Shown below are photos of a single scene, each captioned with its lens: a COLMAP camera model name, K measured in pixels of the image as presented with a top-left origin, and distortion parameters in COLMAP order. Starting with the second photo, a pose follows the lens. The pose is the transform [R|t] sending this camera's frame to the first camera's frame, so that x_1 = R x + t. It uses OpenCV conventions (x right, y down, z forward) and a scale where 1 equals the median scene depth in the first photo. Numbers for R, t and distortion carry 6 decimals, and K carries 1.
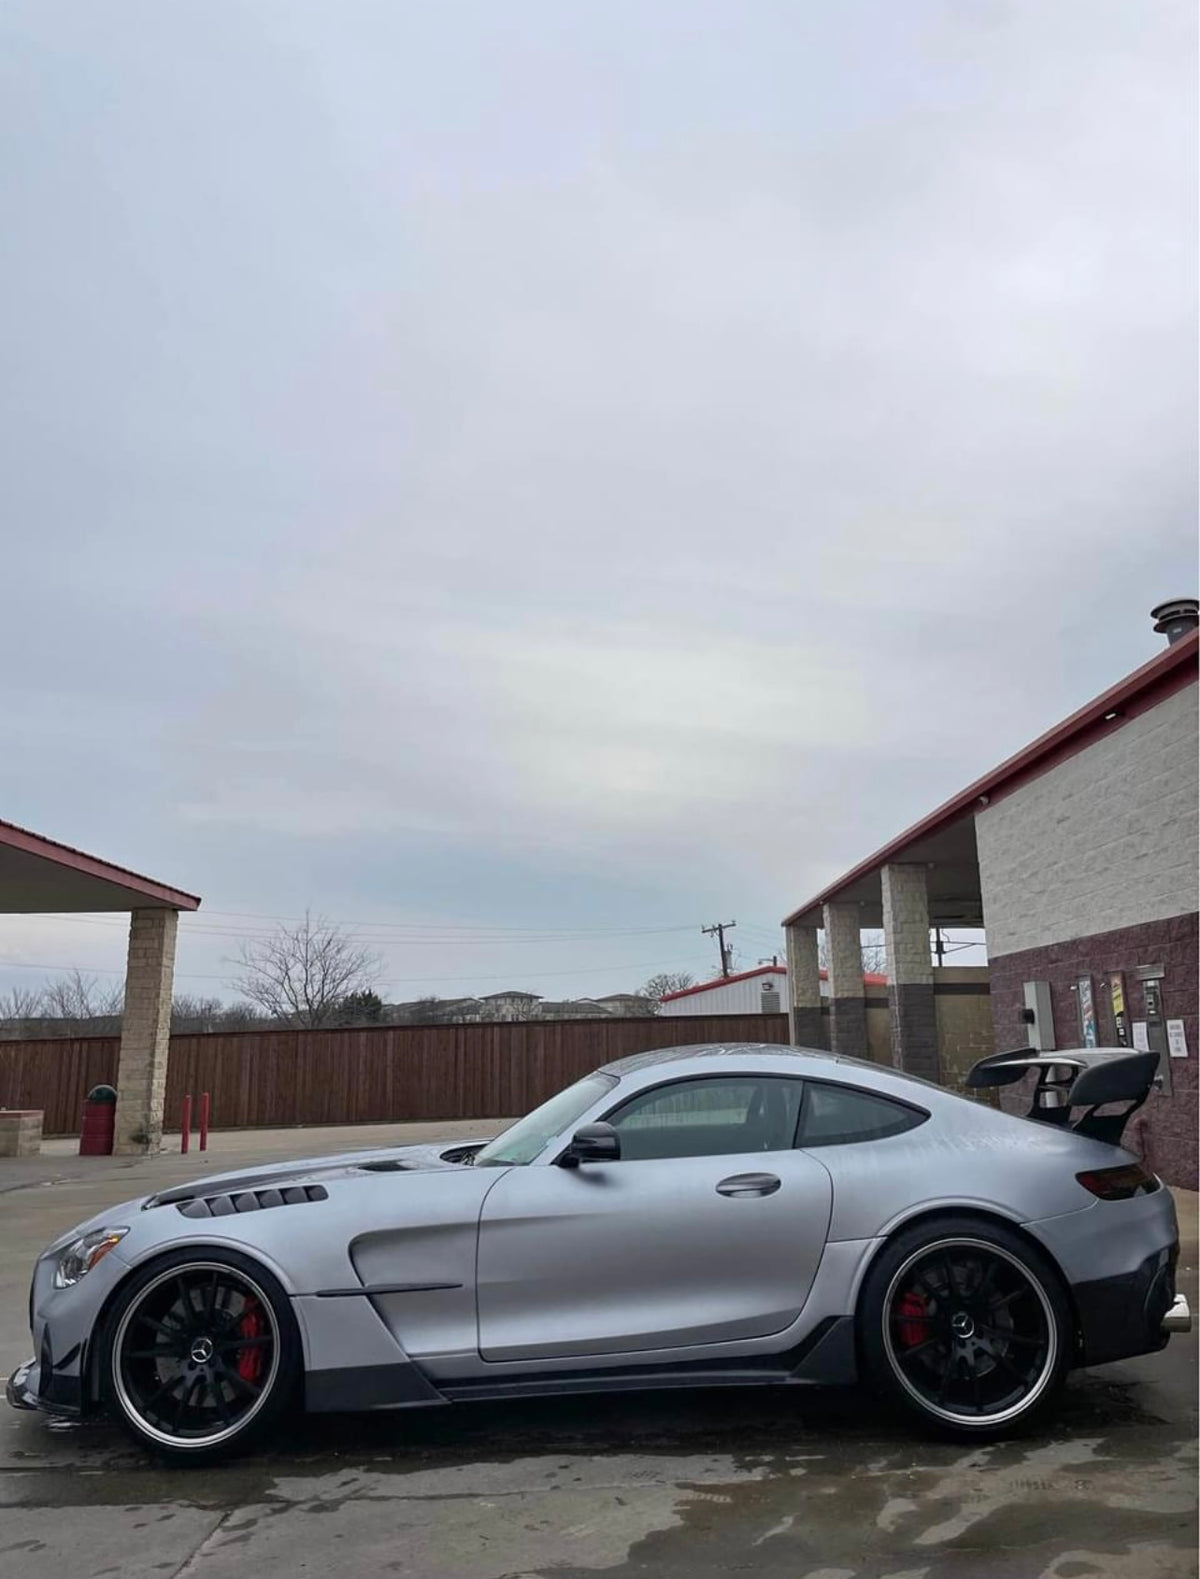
lens RADIAL K [[1235.4, 0, 599.9], [0, 1235.4, 794.3], [0, 0, 1]] dist [0.024420, 0.001167]
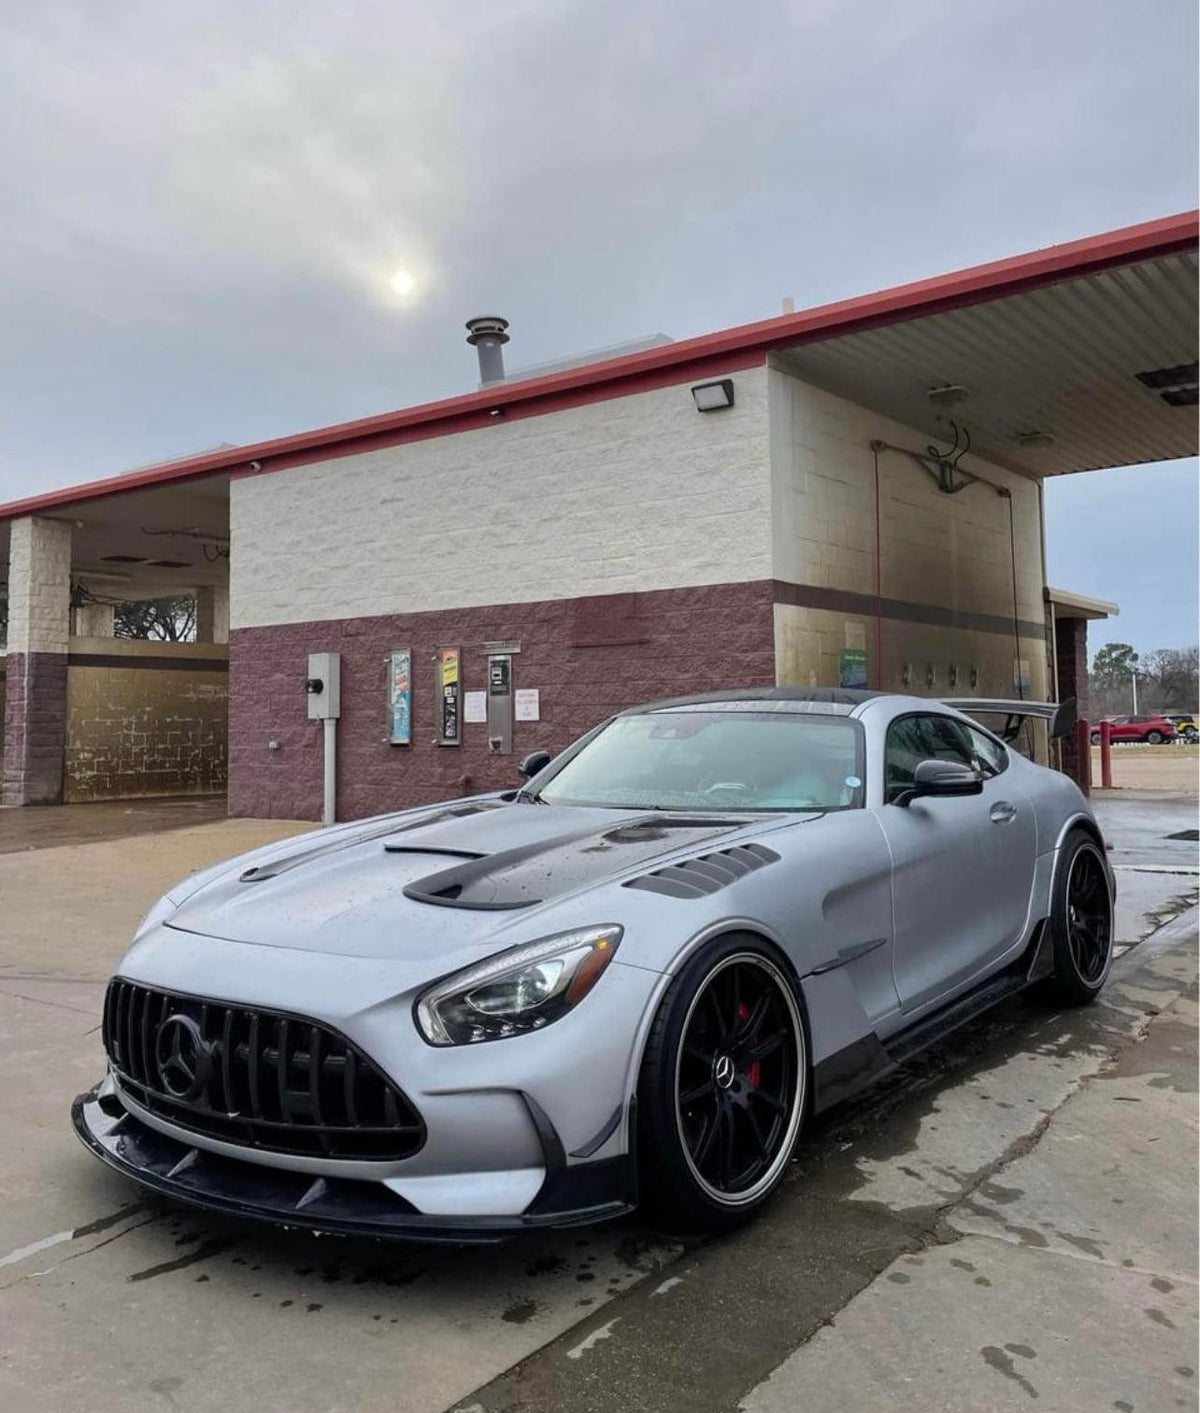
lens RADIAL K [[1168.9, 0, 603.2], [0, 1168.9, 697.4], [0, 0, 1]] dist [0.031706, 0.003703]
pose [[0.567487, 0.027595, 0.822920, -0.340070], [-0.162628, 0.983506, 0.079168, 0.078485], [-0.807162, -0.178756, 0.562615, 0.281823]]
